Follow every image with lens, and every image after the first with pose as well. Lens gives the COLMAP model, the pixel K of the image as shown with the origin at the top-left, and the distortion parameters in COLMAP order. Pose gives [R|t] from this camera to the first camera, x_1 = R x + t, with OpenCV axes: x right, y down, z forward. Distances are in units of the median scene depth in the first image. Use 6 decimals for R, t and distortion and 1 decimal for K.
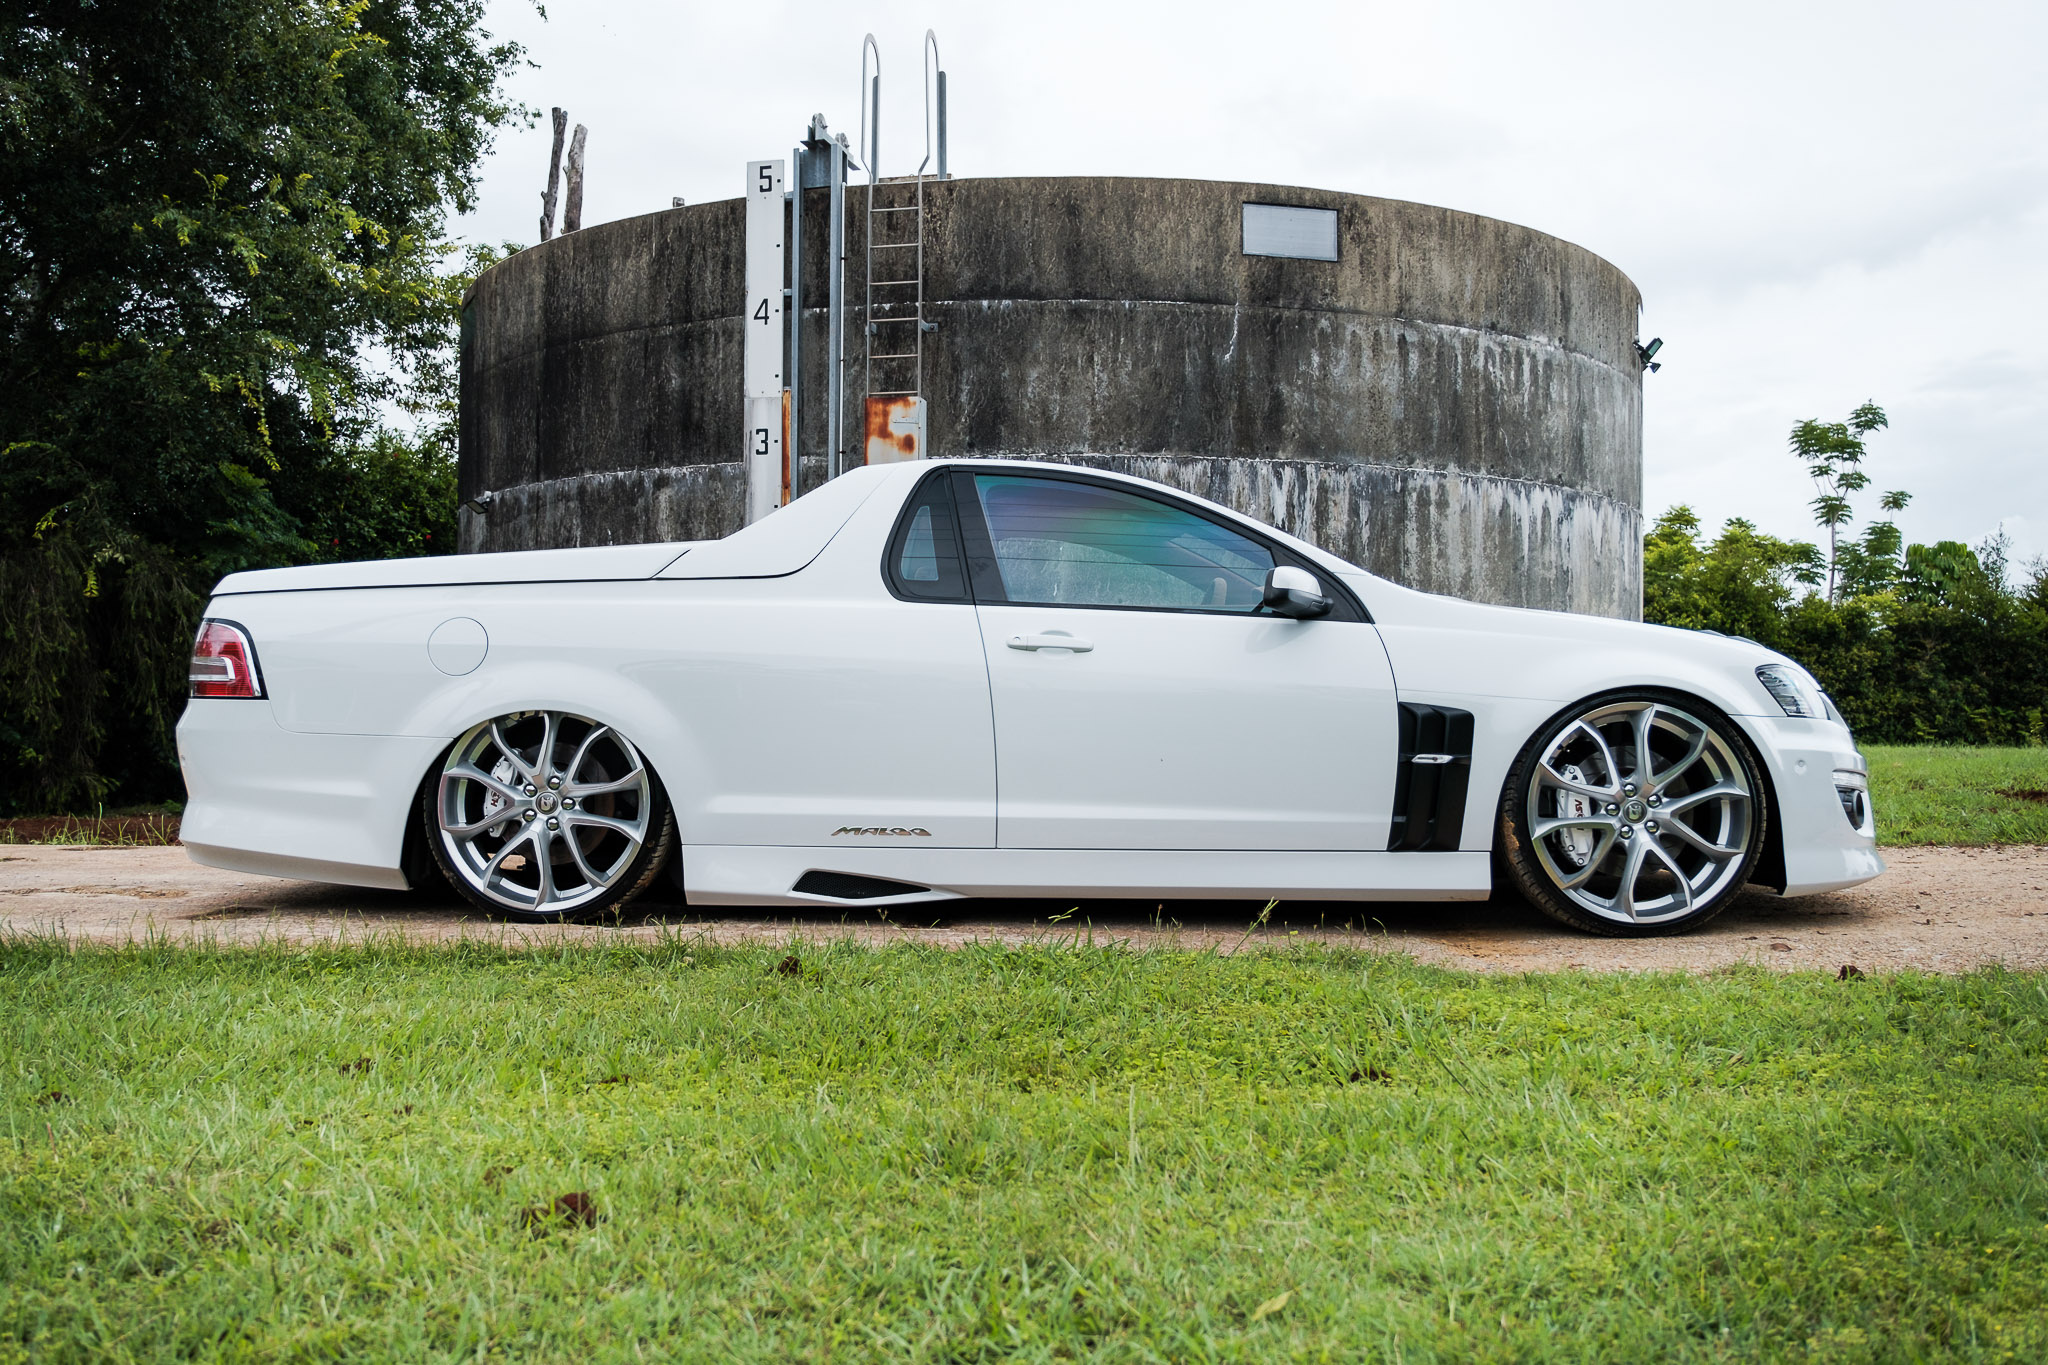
lens RADIAL K [[1655.3, 0, 1021.3], [0, 1655.3, 683.5], [0, 0, 1]] dist [0.008729, 0.000898]
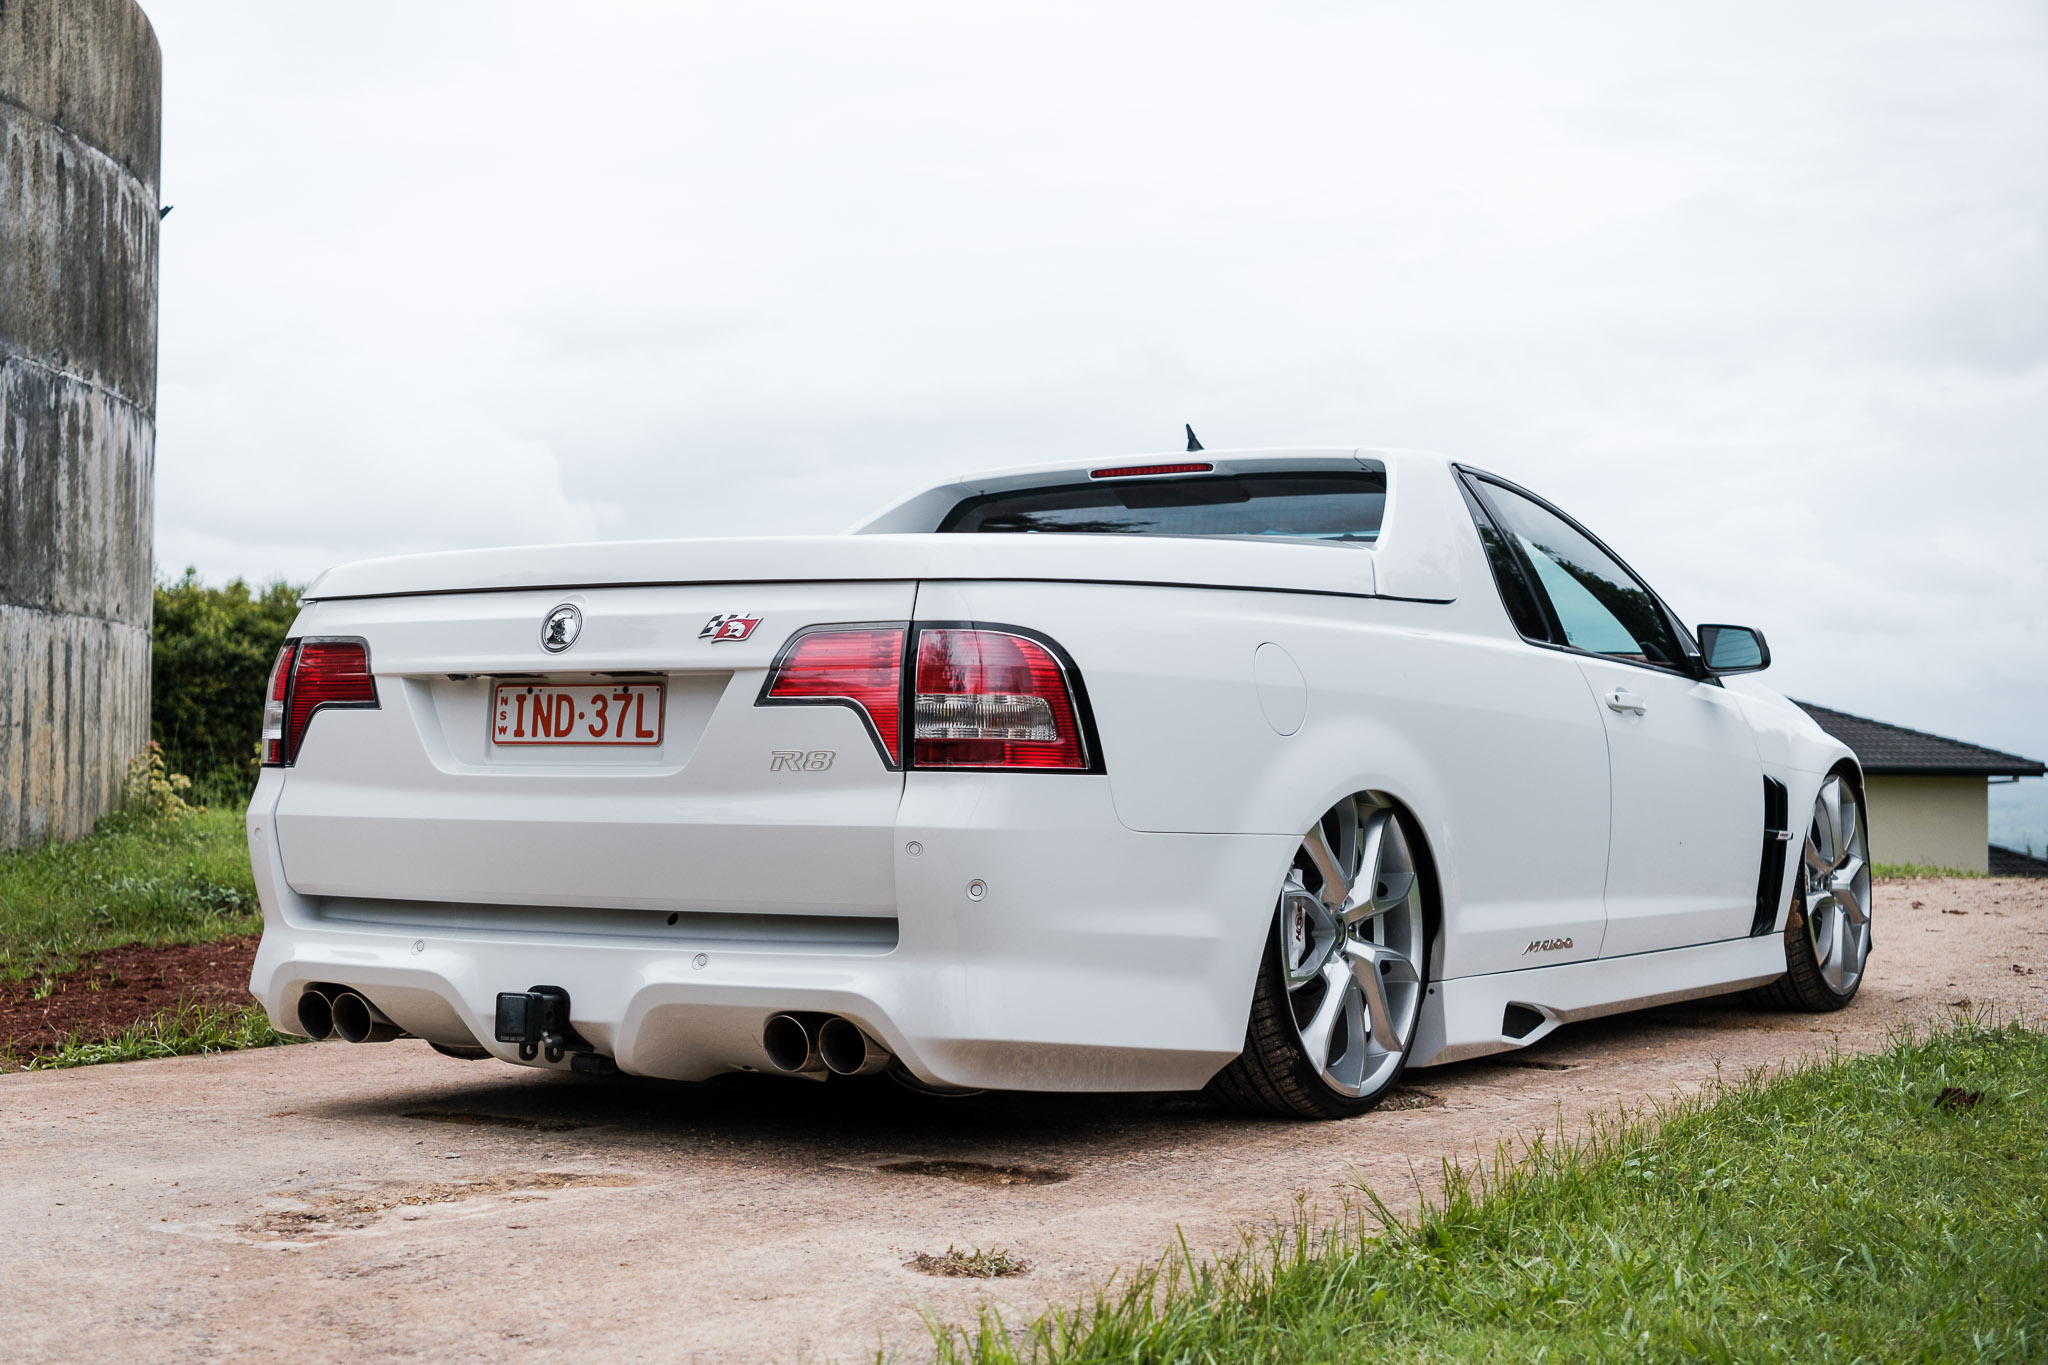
lens RADIAL K [[2604.7, 0, 1021.1], [0, 2604.7, 683.4], [0, 0, 1]] dist [0.011062, 0.000000]
pose [[0.552772, 0.027525, 0.832878, -0.375817], [-0.018805, 0.999612, -0.020554, -0.000771], [-0.833120, -0.004300, 0.553075, 0.165858]]
